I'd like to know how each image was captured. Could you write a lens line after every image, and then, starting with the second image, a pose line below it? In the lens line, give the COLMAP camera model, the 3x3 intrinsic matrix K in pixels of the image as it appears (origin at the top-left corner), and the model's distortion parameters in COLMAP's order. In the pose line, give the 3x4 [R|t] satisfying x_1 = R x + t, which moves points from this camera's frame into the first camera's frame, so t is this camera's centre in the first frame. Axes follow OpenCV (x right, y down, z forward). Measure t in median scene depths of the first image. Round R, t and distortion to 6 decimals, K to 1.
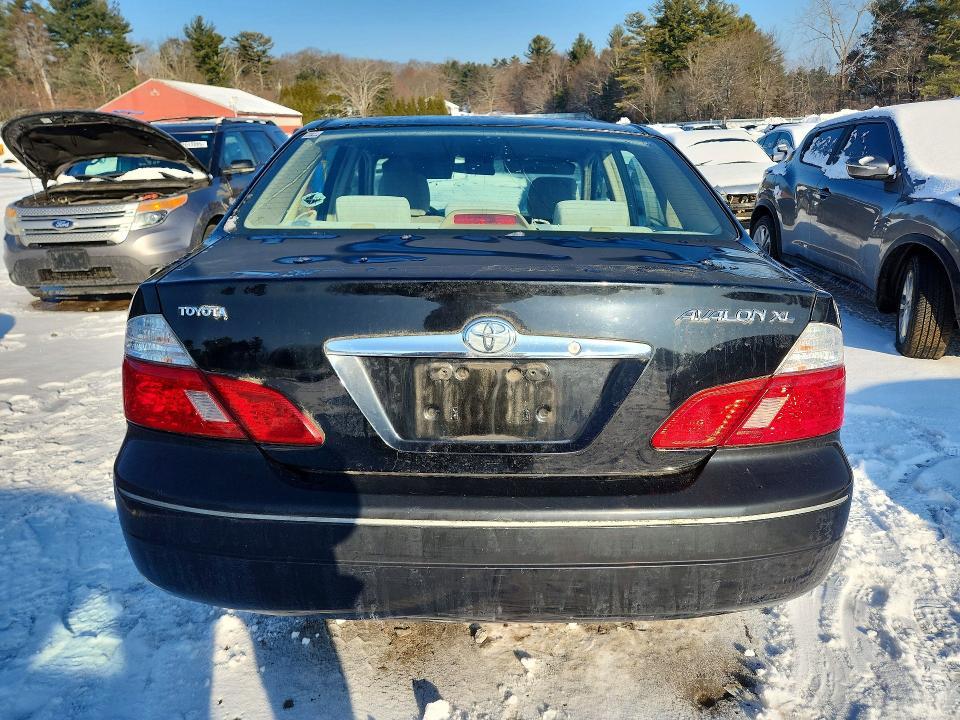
lens RADIAL K [[711.2, 0, 480.0], [0, 711.2, 360.0], [0, 0, 1]] dist [0.056999, -0.059874]
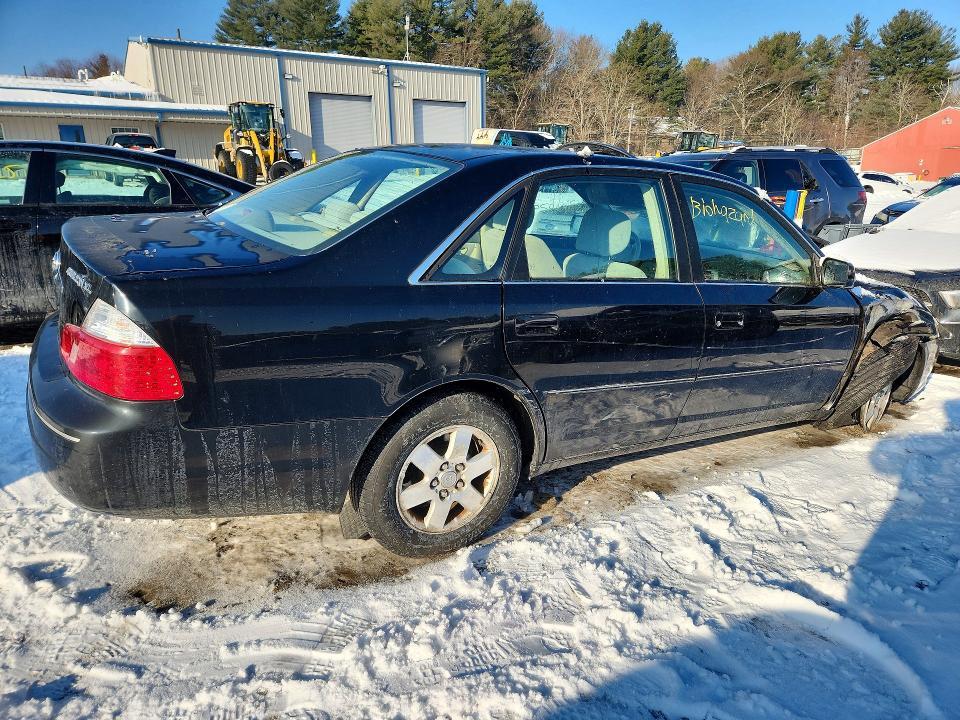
lens RADIAL K [[711.2, 0, 480.0], [0, 711.2, 360.0], [0, 0, 1]] dist [0.056999, -0.059874]
pose [[0.449708, 0.256851, -0.855447, 1.334439], [-0.290605, 0.947724, 0.131787, -0.215984], [0.844578, 0.189332, 0.500841, 0.684157]]
